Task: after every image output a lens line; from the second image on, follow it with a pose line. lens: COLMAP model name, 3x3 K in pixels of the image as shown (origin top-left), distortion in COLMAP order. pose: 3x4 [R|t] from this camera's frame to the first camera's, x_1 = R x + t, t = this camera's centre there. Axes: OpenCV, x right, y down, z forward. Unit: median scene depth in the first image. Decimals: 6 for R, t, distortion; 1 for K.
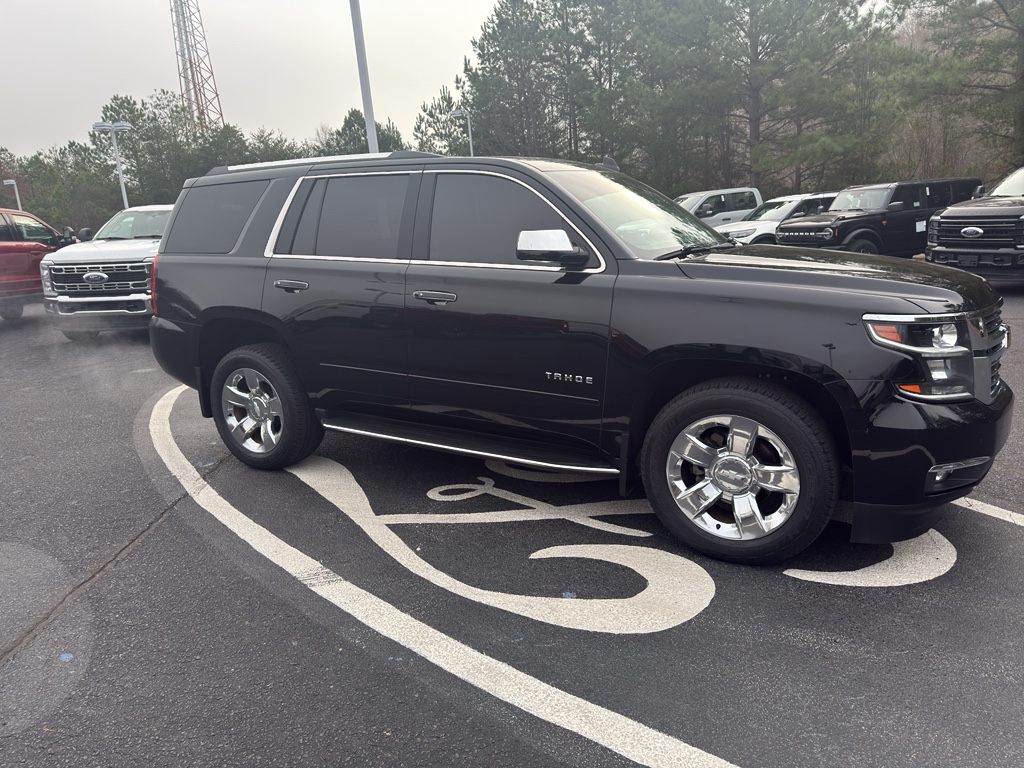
lens RADIAL K [[720.9, 0, 524.7], [0, 720.9, 396.3], [0, 0, 1]] dist [0.030576, -0.027307]
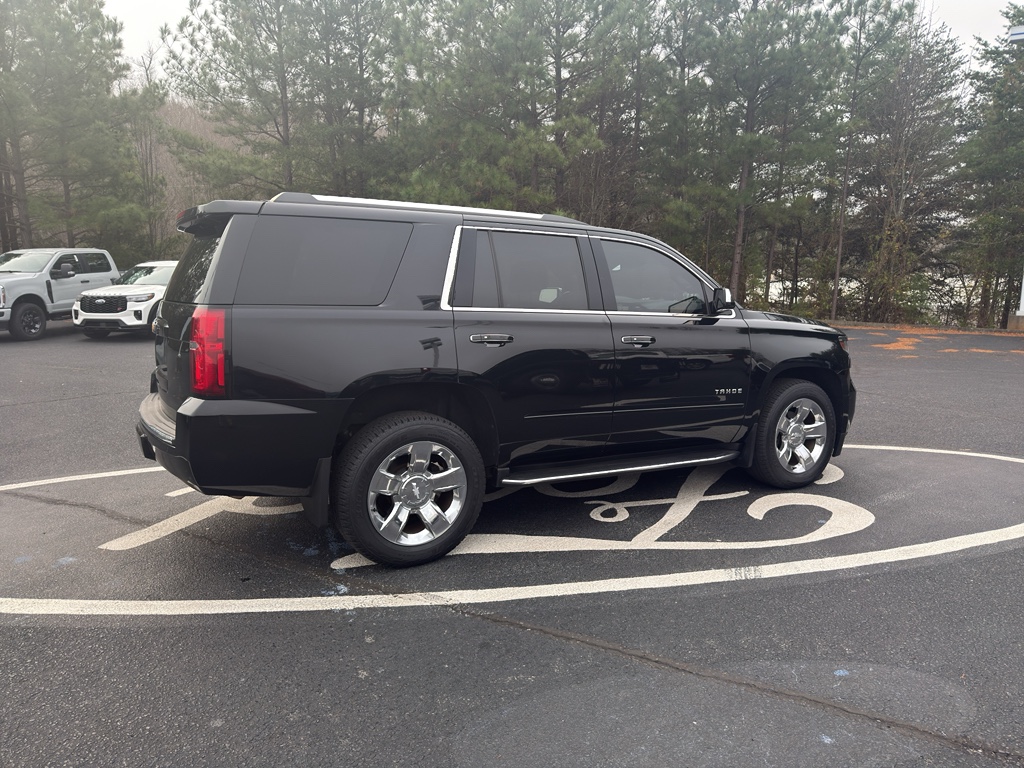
lens RADIAL K [[722.5, 0, 512.0], [0, 722.5, 384.0], [0, 0, 1]] dist [0.069809, -0.097492]
pose [[0.497537, -0.083544, 0.863411, -1.209340], [0.178498, 0.983911, -0.007655, -0.091106], [-0.848879, 0.157926, 0.504444, 0.554880]]
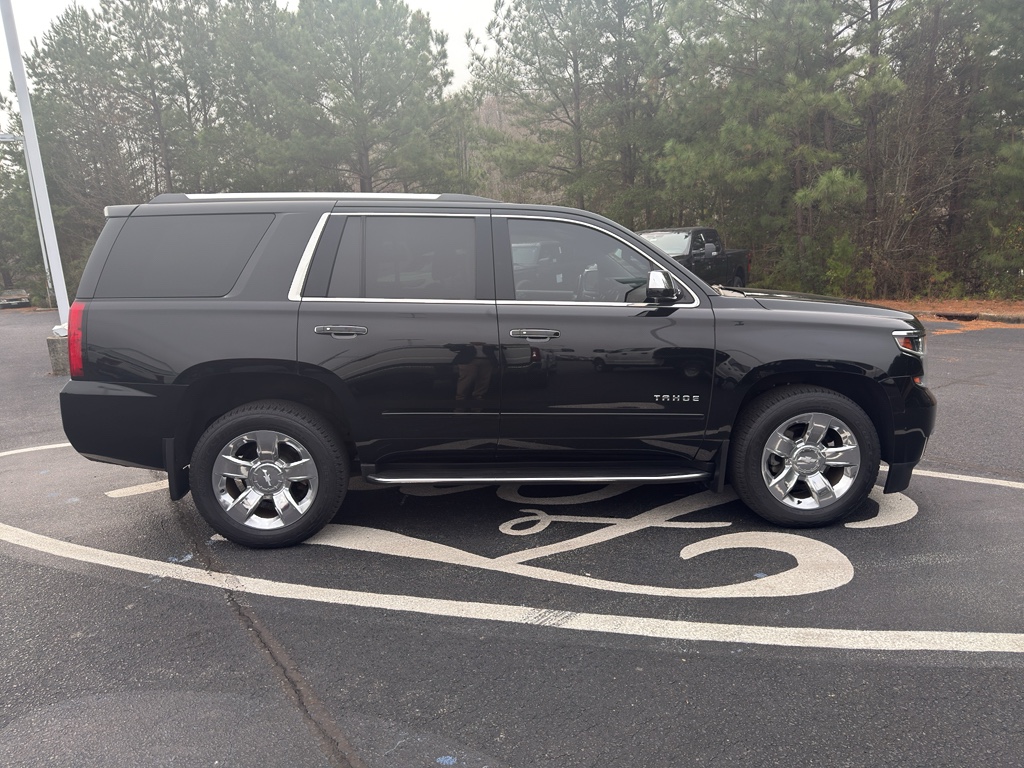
lens RADIAL K [[720.9, 0, 524.7], [0, 720.9, 396.3], [0, 0, 1]] dist [0.030576, -0.027307]
pose [[0.844675, -0.082218, 0.528927, -0.660049], [0.116648, 0.992658, -0.031981, -0.017294], [-0.522414, 0.088712, 0.848065, 0.127832]]
